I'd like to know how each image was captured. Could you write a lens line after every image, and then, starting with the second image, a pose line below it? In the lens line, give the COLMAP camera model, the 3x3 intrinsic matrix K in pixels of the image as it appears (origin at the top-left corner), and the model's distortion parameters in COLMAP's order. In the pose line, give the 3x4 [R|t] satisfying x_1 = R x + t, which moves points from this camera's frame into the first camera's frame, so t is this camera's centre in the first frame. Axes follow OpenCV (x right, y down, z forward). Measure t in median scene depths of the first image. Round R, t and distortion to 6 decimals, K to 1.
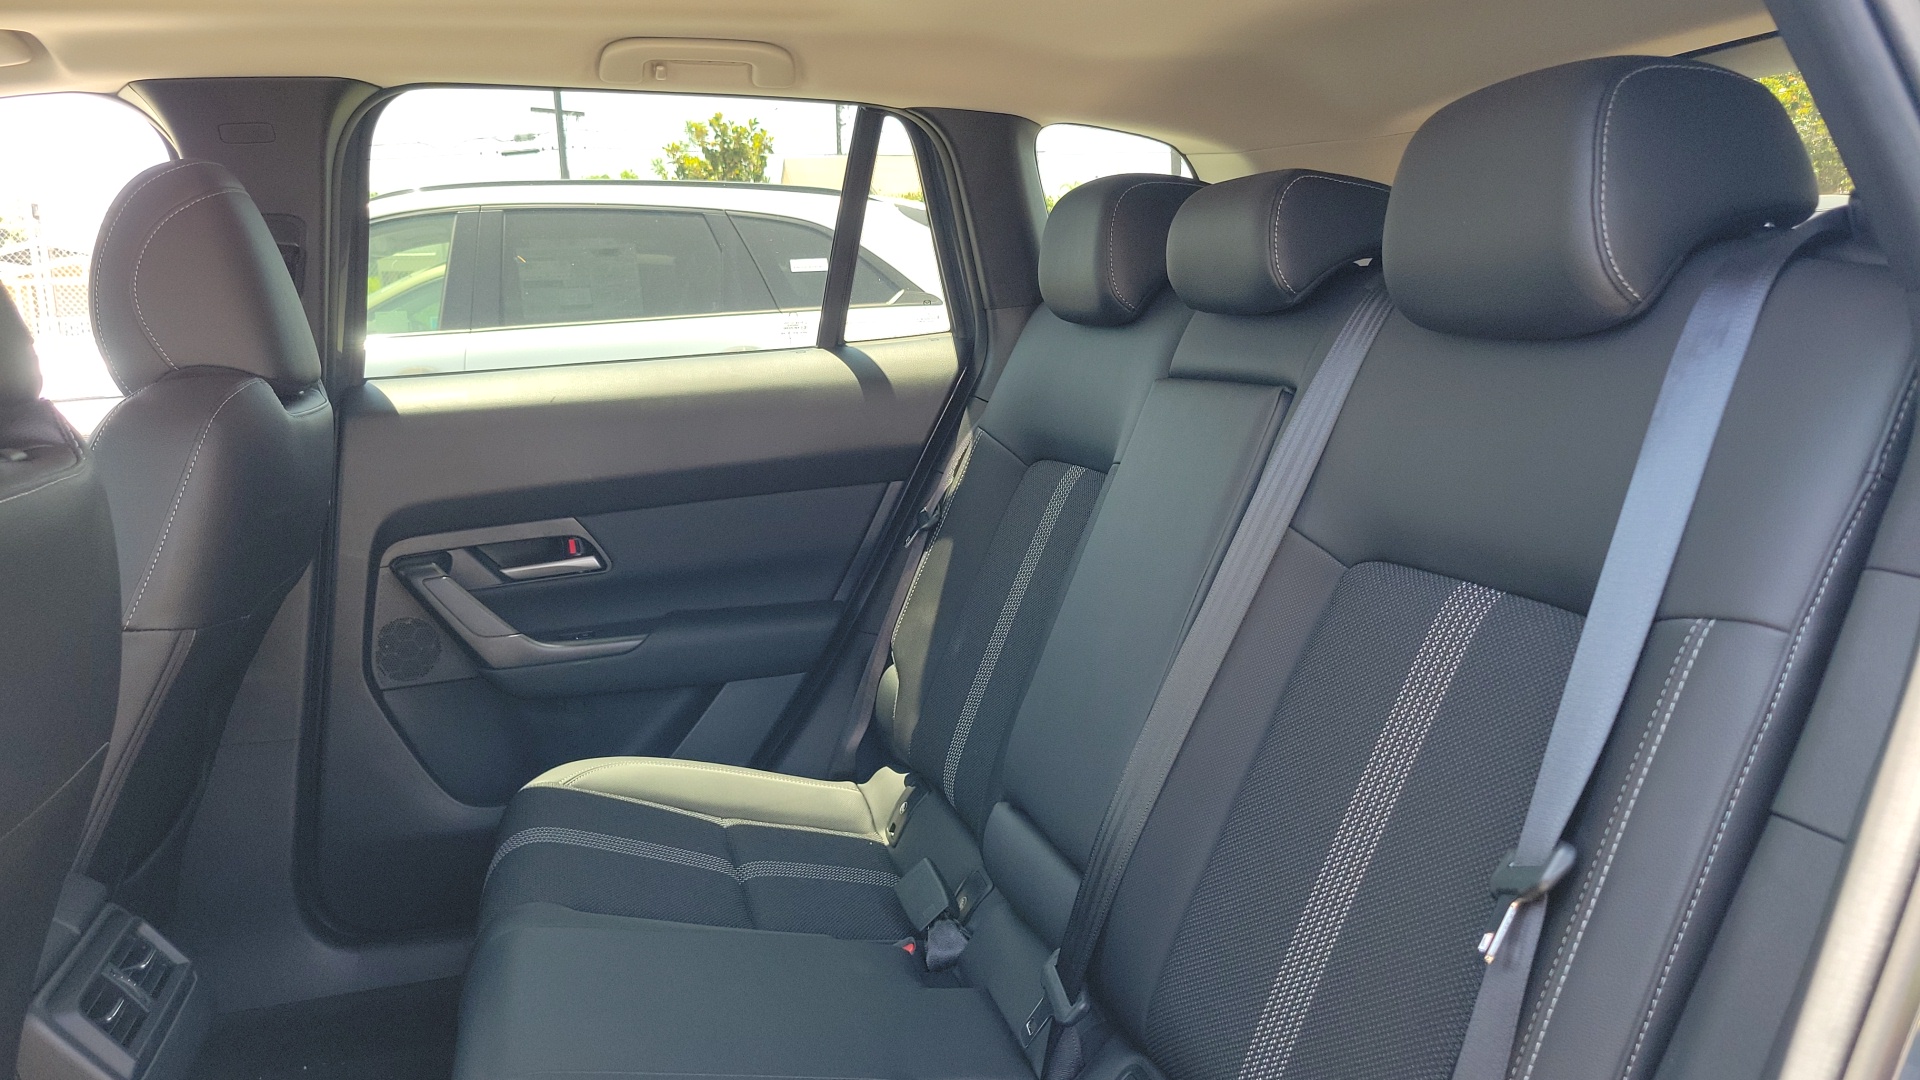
lens RADIAL K [[1418.3, 0, 956.3], [0, 1418.3, 529.5], [0, 0, 1]] dist [0.024586, -0.007933]
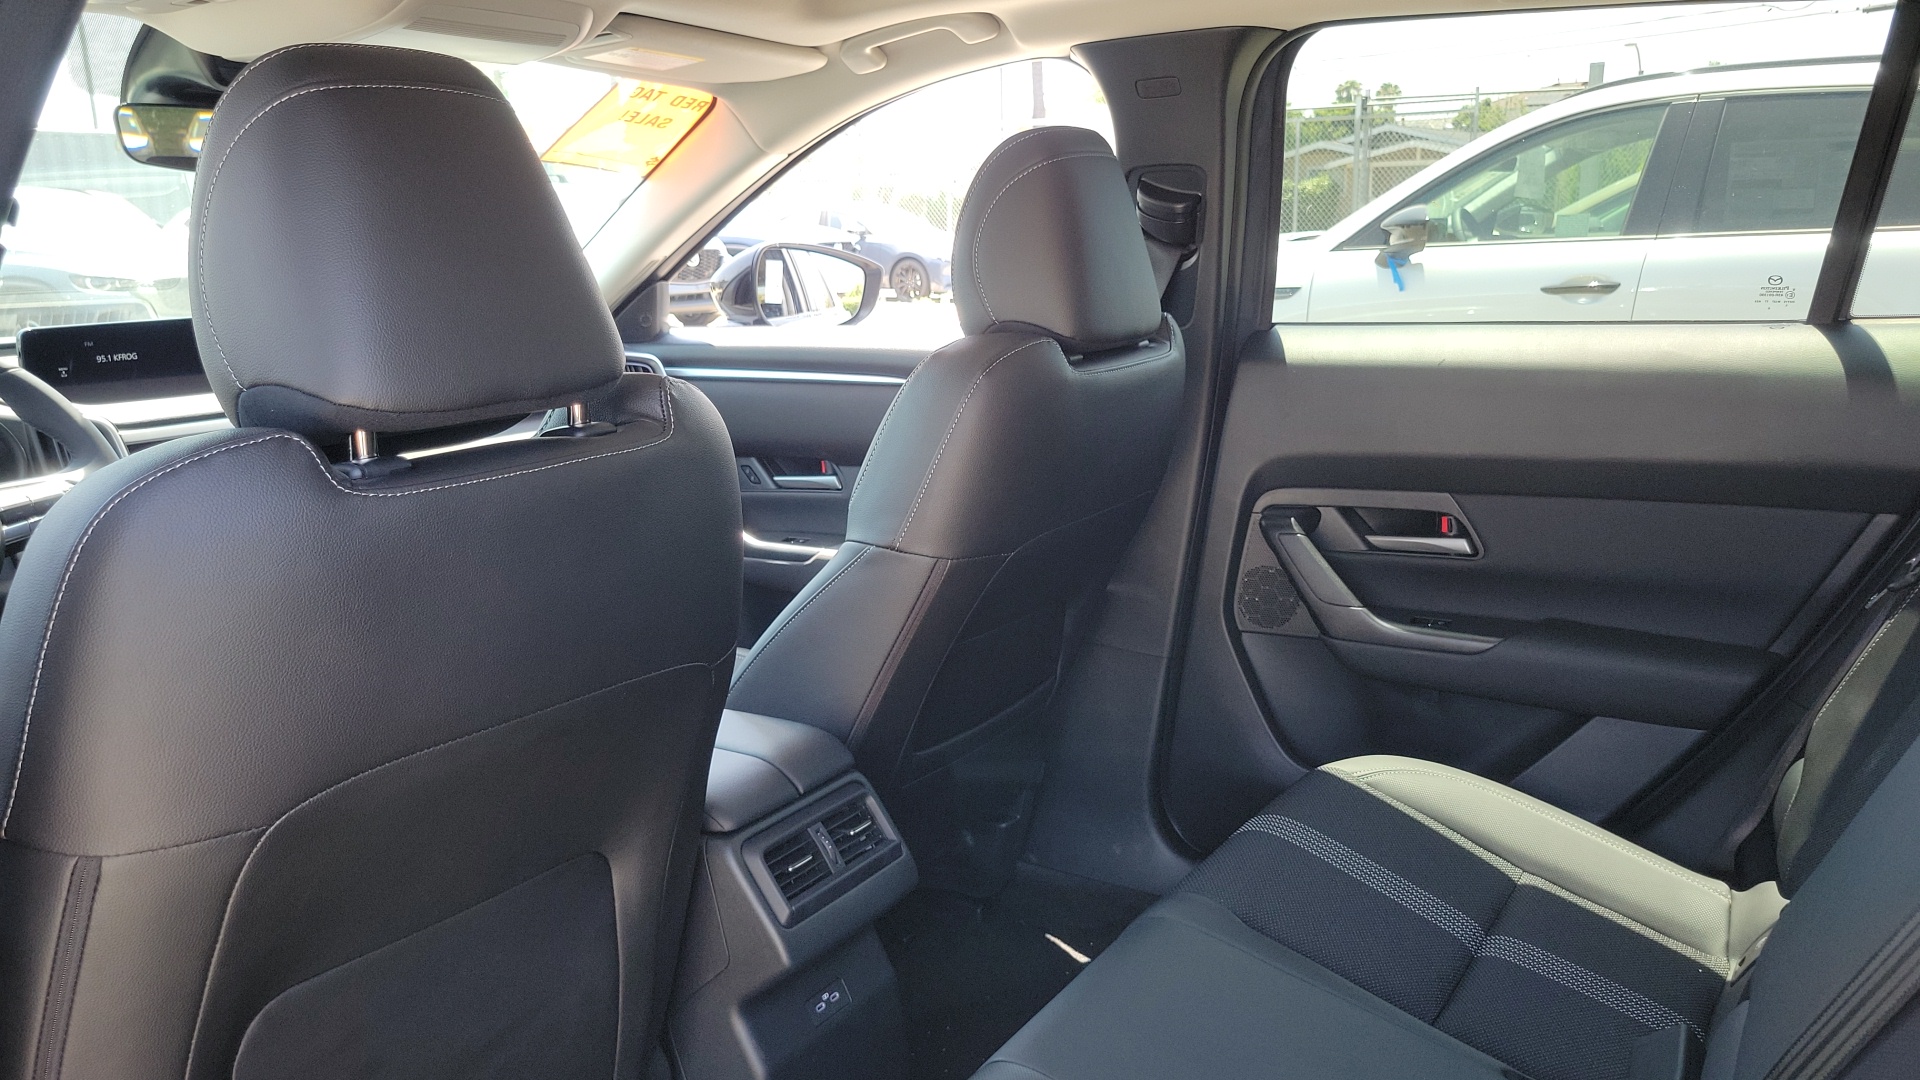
lens RADIAL K [[1419.1, 0, 960.0], [0, 1419.1, 540.0], [0, 0, 1]] dist [0.038767, -0.028304]
pose [[0.674025, 0.187792, -0.714440, 0.174462], [-0.126673, 0.982204, 0.138666, -0.066003], [0.727767, -0.002964, 0.685818, 0.150843]]
